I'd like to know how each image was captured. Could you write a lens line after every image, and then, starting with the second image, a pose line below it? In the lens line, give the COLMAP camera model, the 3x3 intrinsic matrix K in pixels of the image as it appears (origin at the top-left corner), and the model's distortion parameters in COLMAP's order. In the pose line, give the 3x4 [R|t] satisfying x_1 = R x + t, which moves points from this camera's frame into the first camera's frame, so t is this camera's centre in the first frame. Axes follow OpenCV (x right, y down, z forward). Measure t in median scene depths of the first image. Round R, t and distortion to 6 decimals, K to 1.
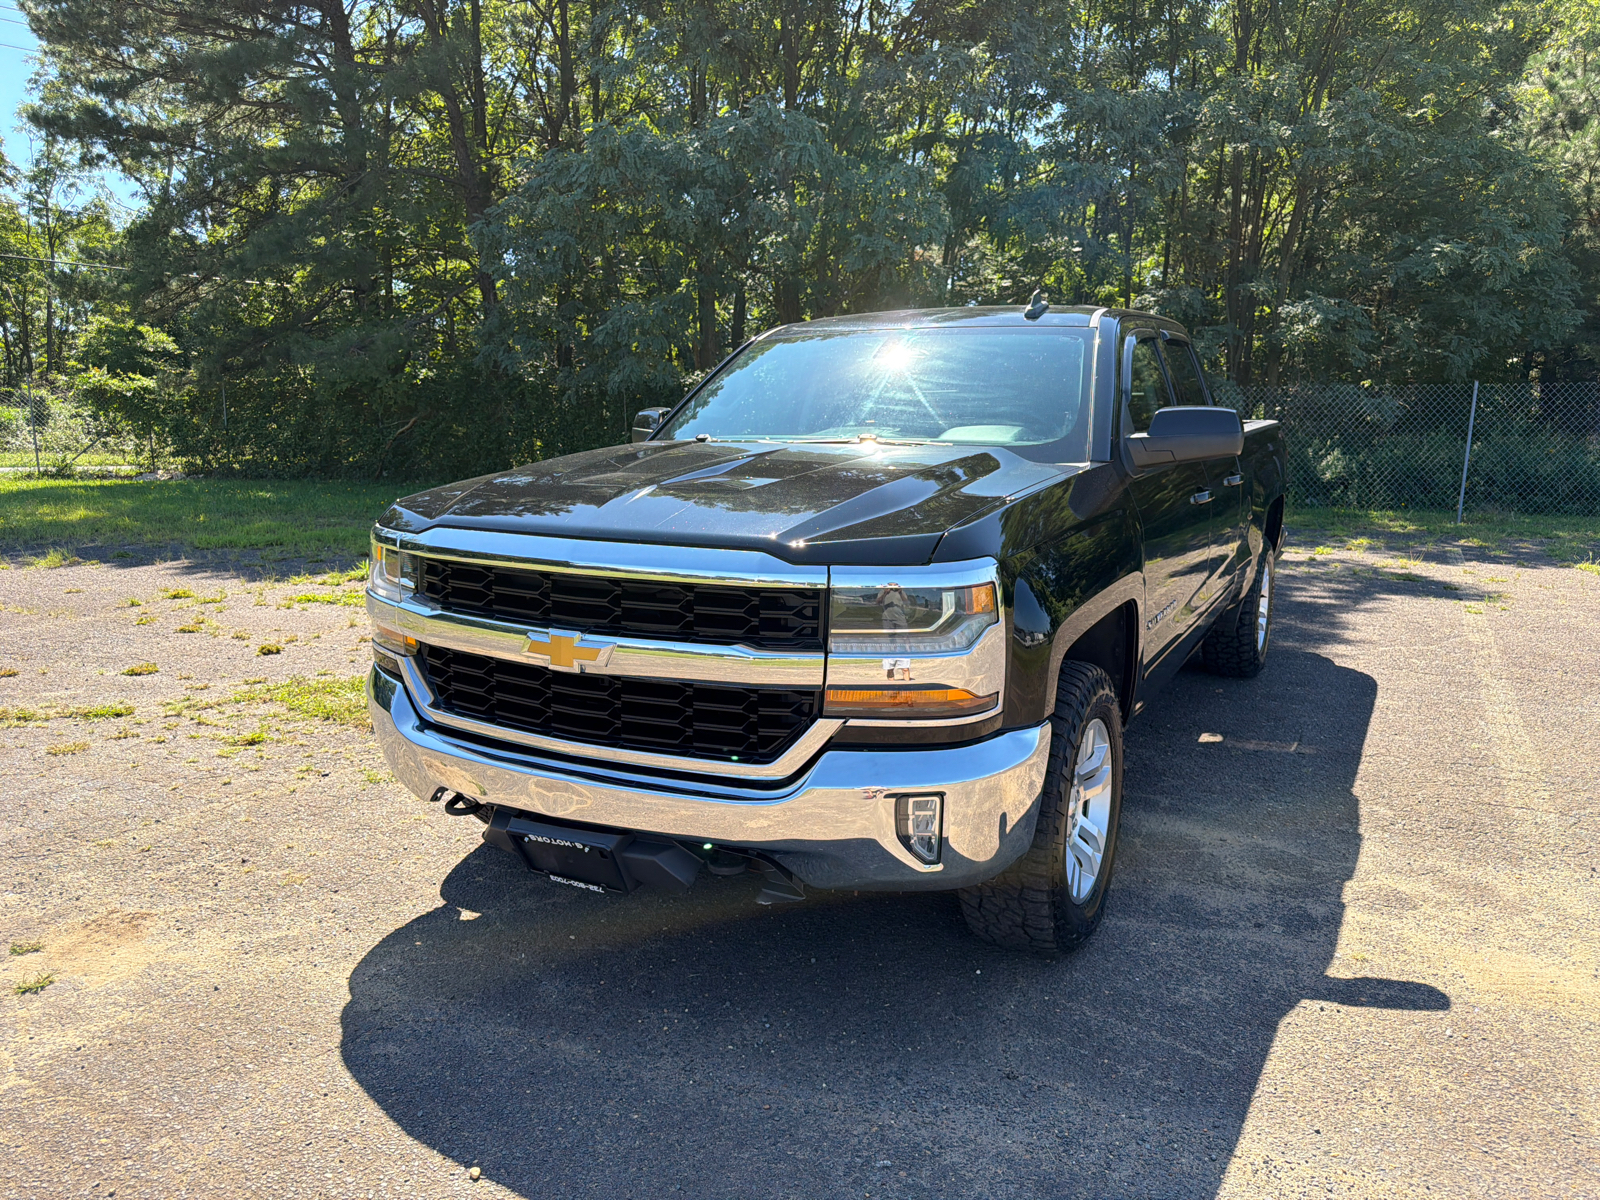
lens RADIAL K [[1129.6, 0, 799.1], [0, 1129.6, 596.5], [0, 0, 1]] dist [0.025971, -0.038593]
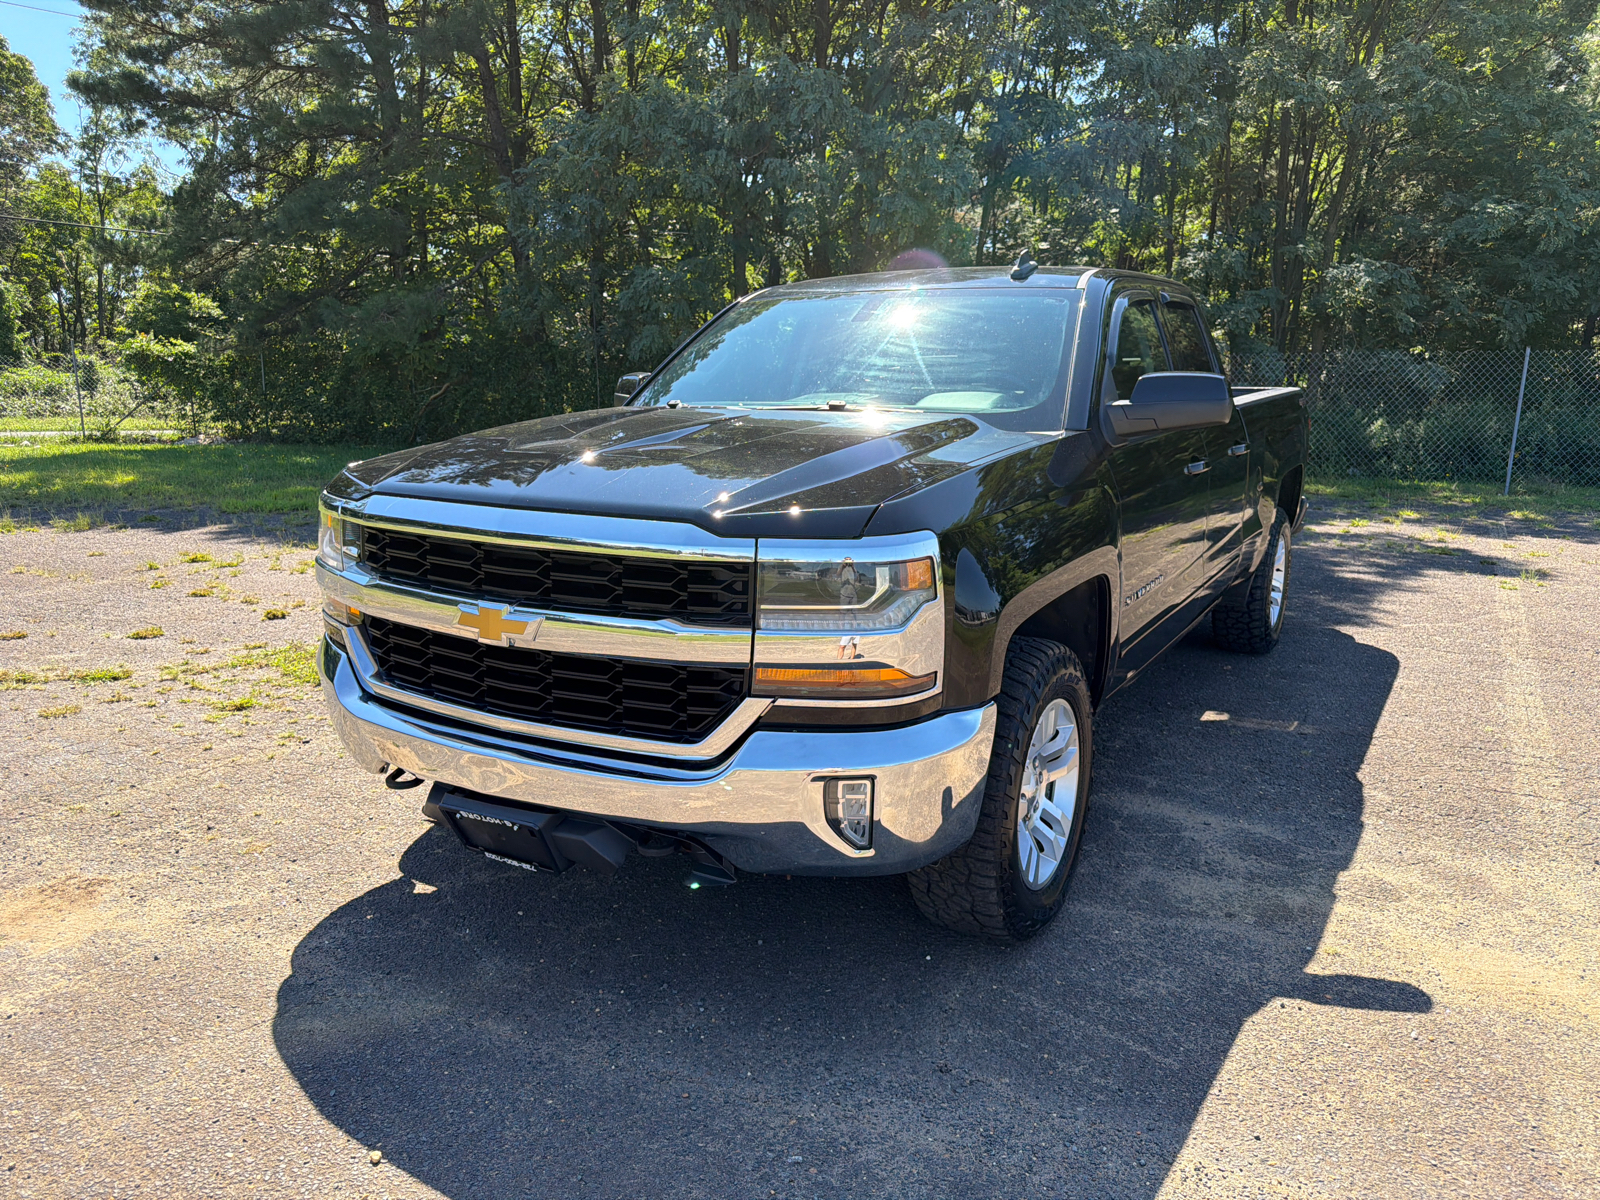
lens RADIAL K [[1129.6, 0, 795.3], [0, 1129.6, 596.6], [0, 0, 1]] dist [0.025971, -0.038593]
pose [[0.999155, 0.009465, -0.039998, 0.067496], [-0.008307, 0.999544, 0.029023, -0.004097], [0.040255, -0.028666, 0.998778, 0.030661]]
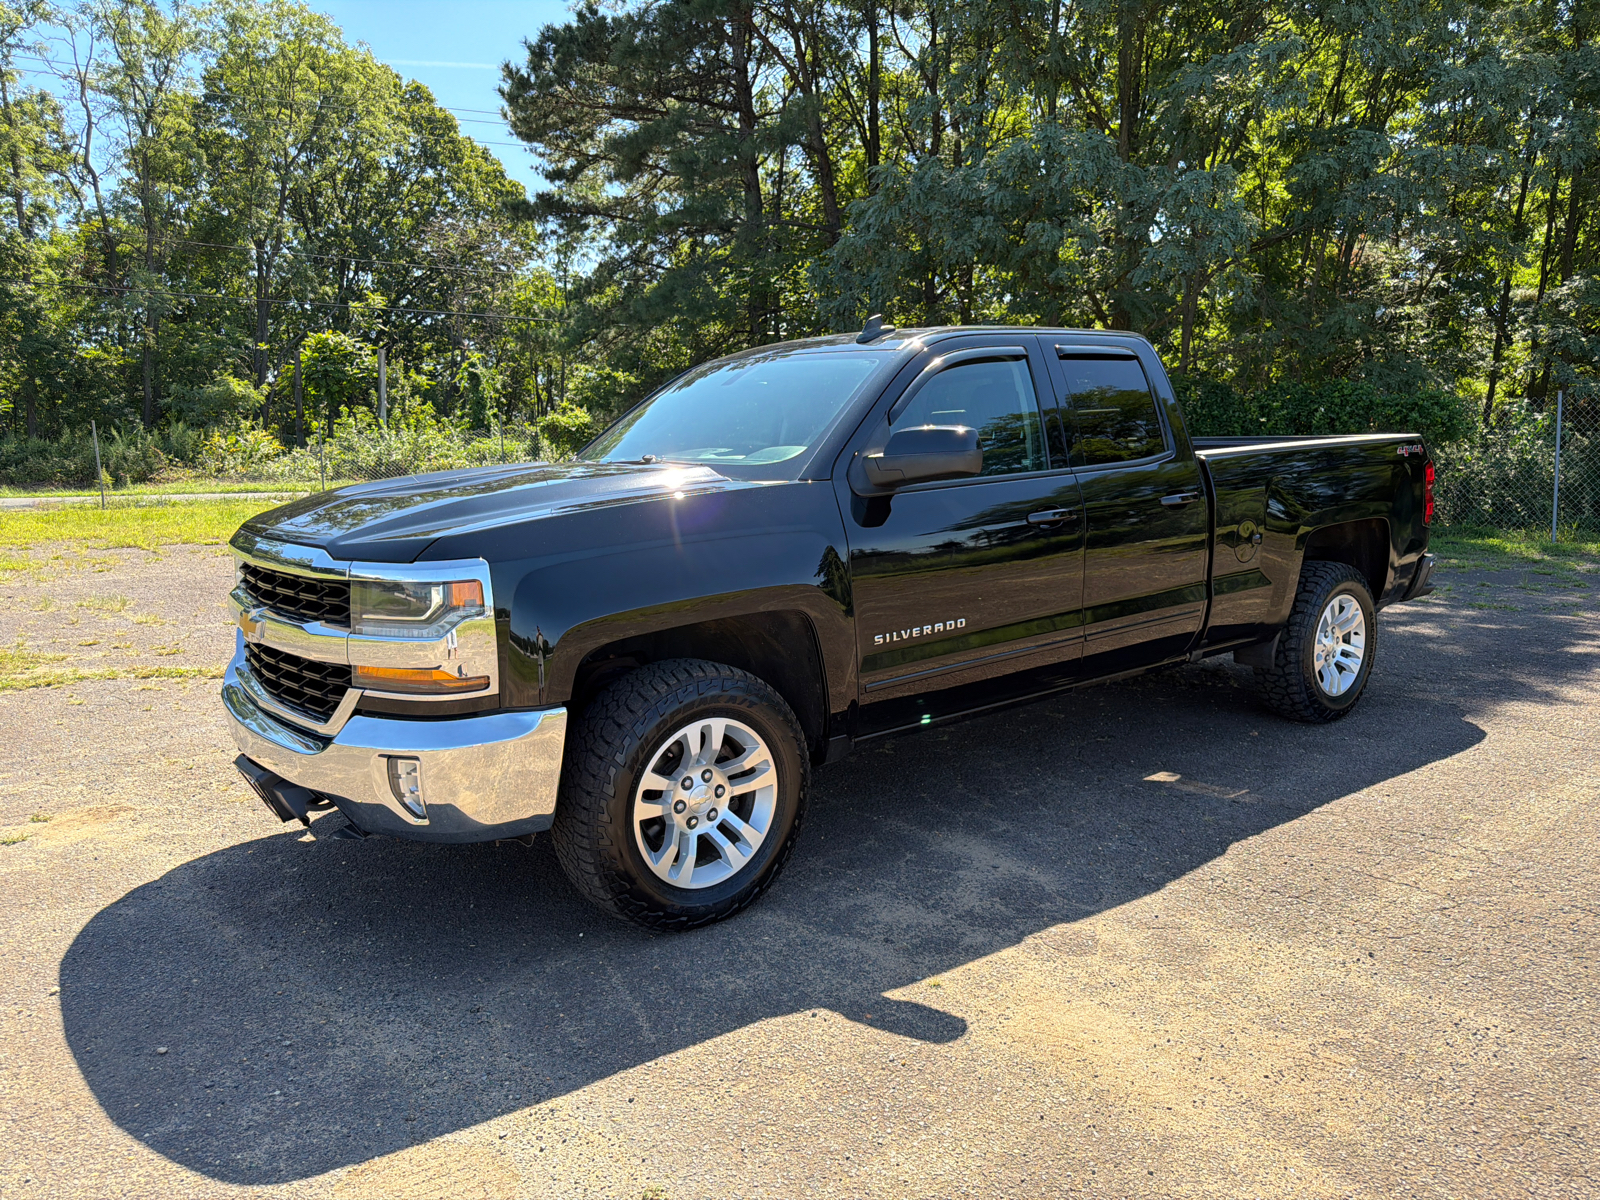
lens RADIAL K [[1119.9, 0, 794.7], [0, 1119.9, 609.0], [0, 0, 1]] dist [0.016278, -0.015237]
pose [[0.919354, 0.041726, -0.391211, 0.646961], [-0.045163, 0.998980, 0.000417, 0.000806], [0.390830, 0.017285, 0.920301, 0.049608]]
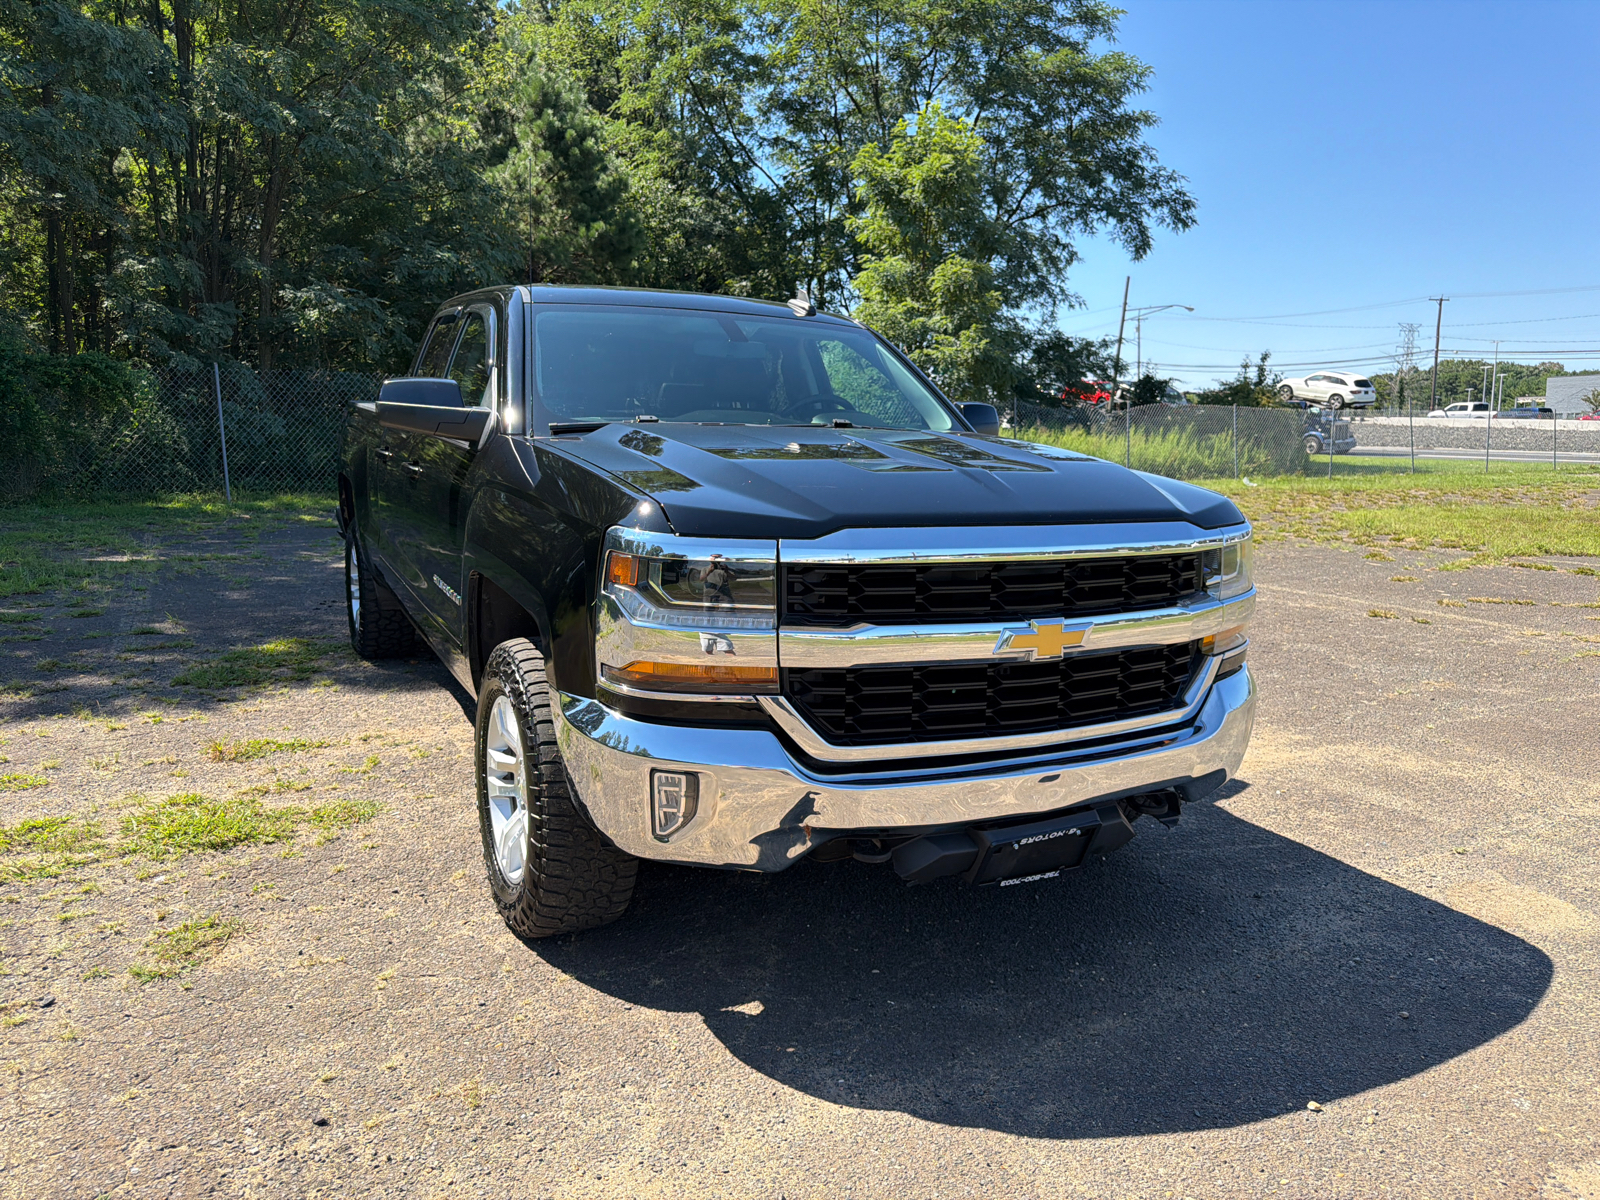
lens RADIAL K [[1129.6, 0, 790.8], [0, 1129.6, 598.8], [0, 0, 1]] dist [0.025971, -0.038593]
pose [[0.567685, -0.114578, 0.815233, -0.843986], [0.104976, 0.992258, 0.066359, -0.055747], [-0.816525, 0.047909, 0.575318, 0.465316]]
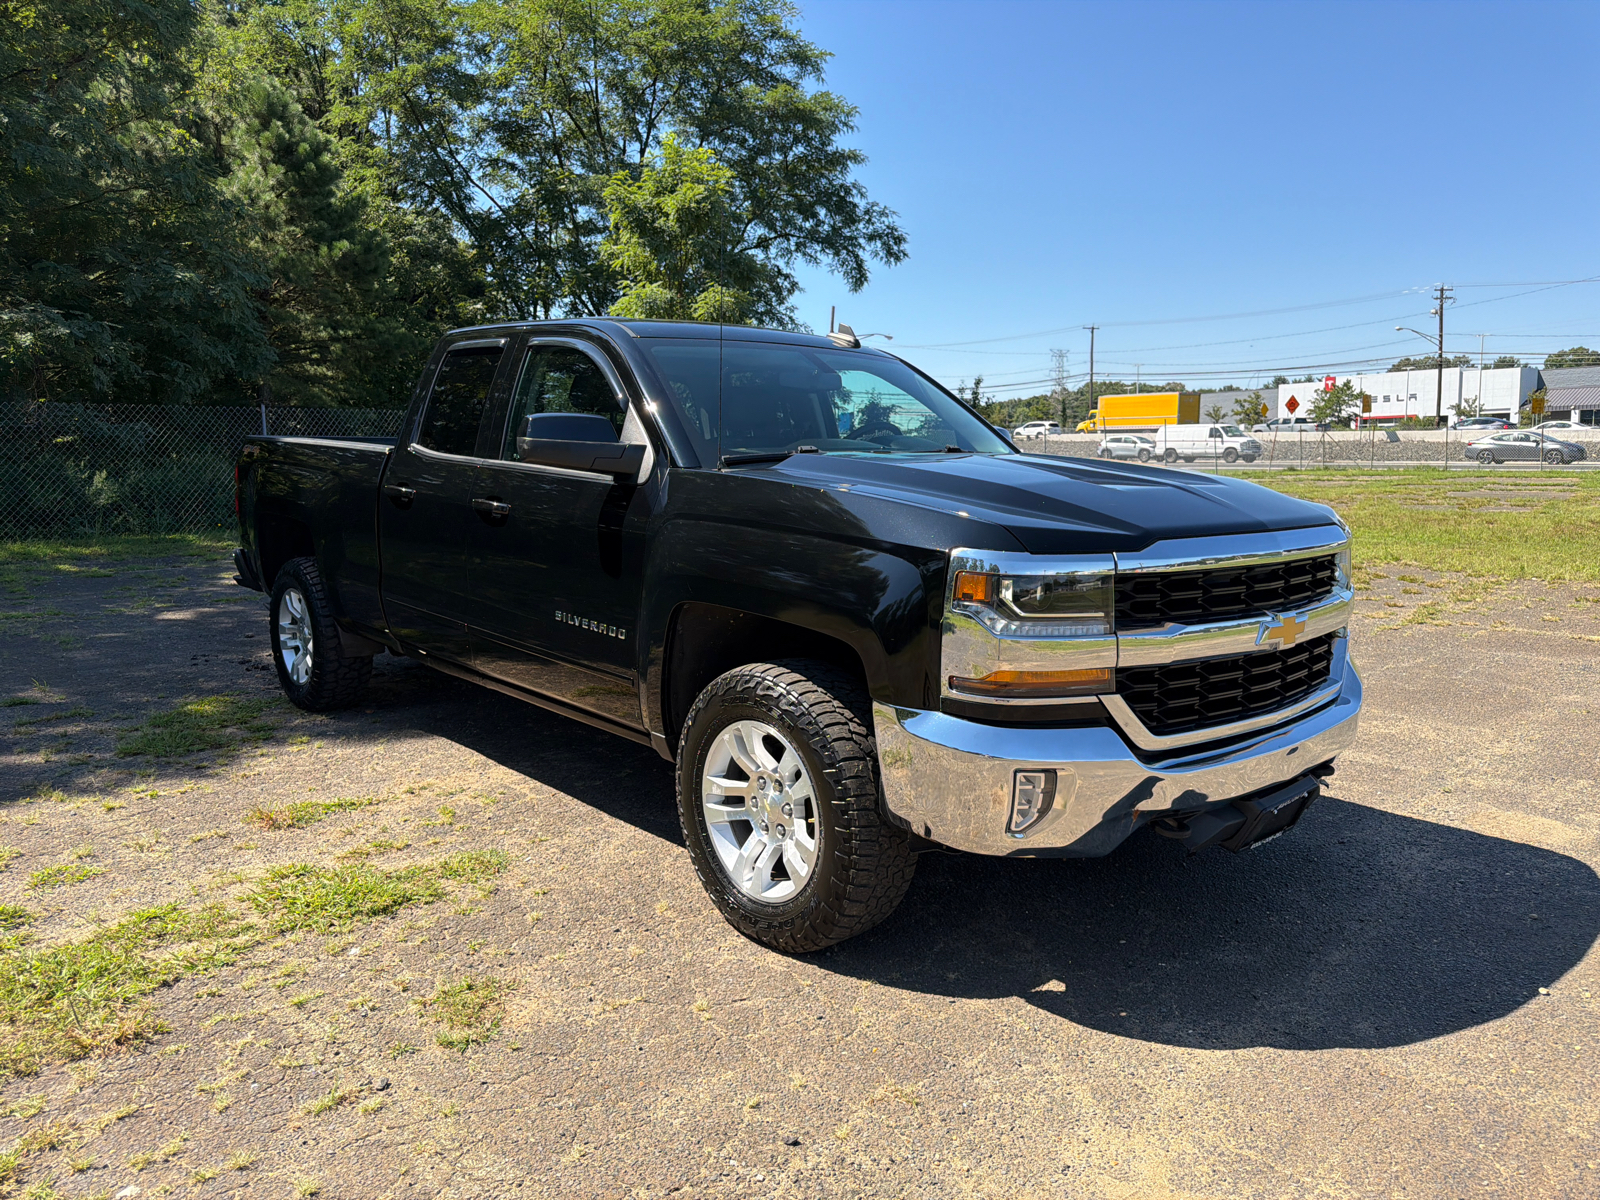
lens RADIAL K [[1129.6, 0, 787.1], [0, 1129.6, 607.7], [0, 0, 1]] dist [0.025971, -0.038593]
pose [[0.336864, -0.129493, 0.932606, -1.071215], [0.143771, 0.985956, 0.084970, -0.105731], [-0.930512, 0.105458, 0.350751, 0.798788]]
